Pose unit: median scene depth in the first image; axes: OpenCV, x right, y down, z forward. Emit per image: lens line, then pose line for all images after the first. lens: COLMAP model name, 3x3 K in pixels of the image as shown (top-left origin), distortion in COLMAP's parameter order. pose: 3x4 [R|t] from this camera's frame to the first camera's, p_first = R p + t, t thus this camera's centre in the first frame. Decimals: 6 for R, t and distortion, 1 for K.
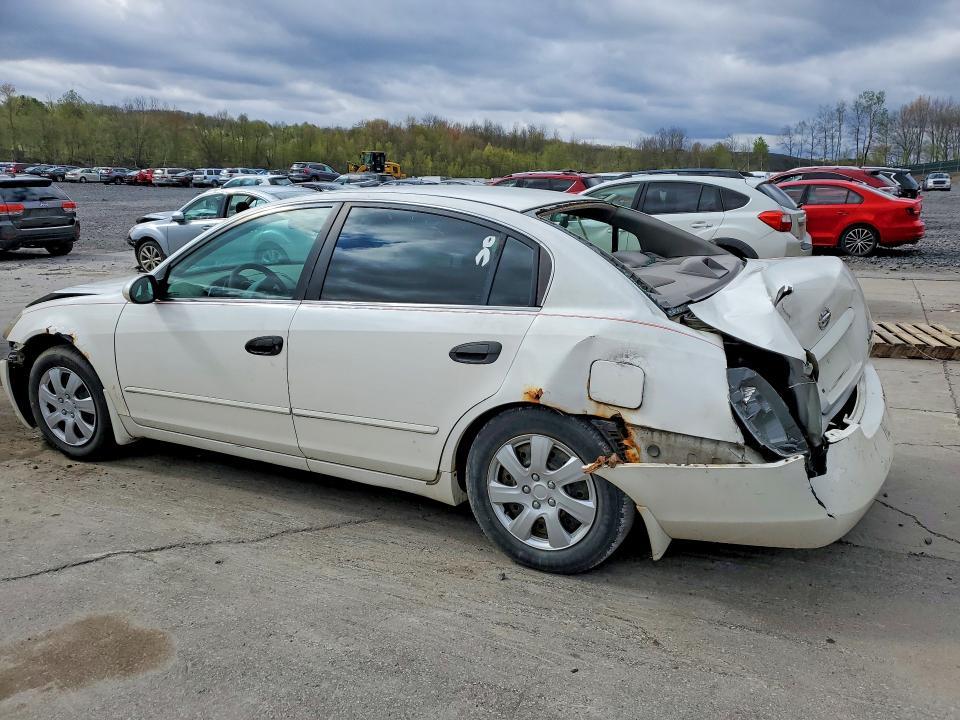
lens RADIAL K [[745.0, 0, 478.8], [0, 745.0, 357.5], [0, 0, 1]] dist [0.010451, -0.007559]
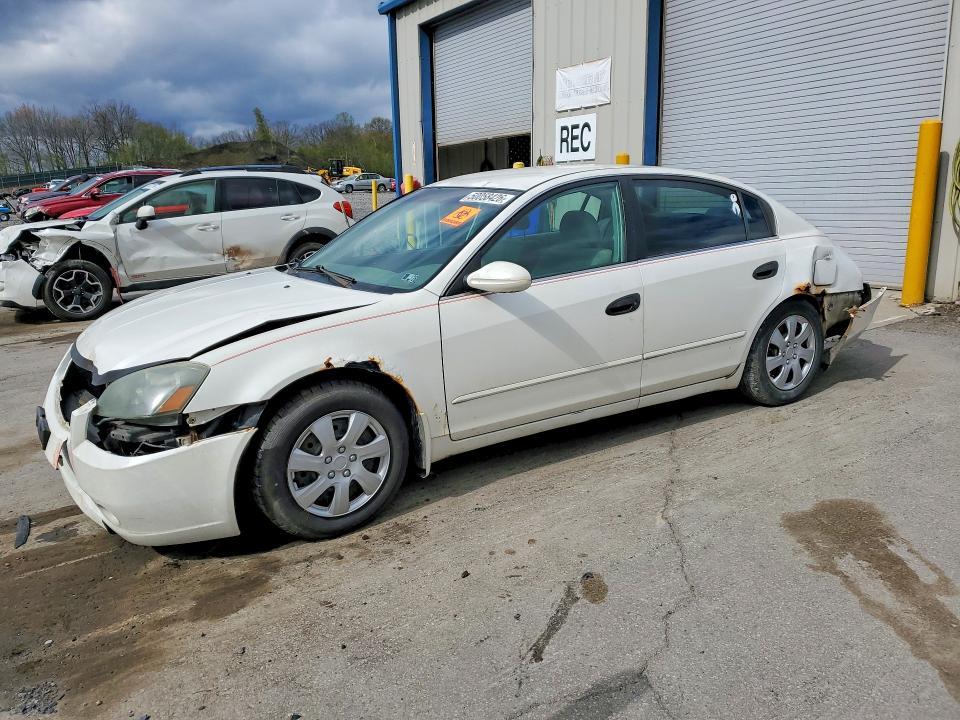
lens RADIAL K [[745.0, 0, 477.9], [0, 745.0, 361.7], [0, 0, 1]] dist [0.010451, -0.007559]
pose [[0.508664, -0.214685, 0.833769, -1.392704], [0.219429, 0.968759, 0.115574, -0.114054], [-0.832533, 0.124165, 0.539881, 0.614980]]
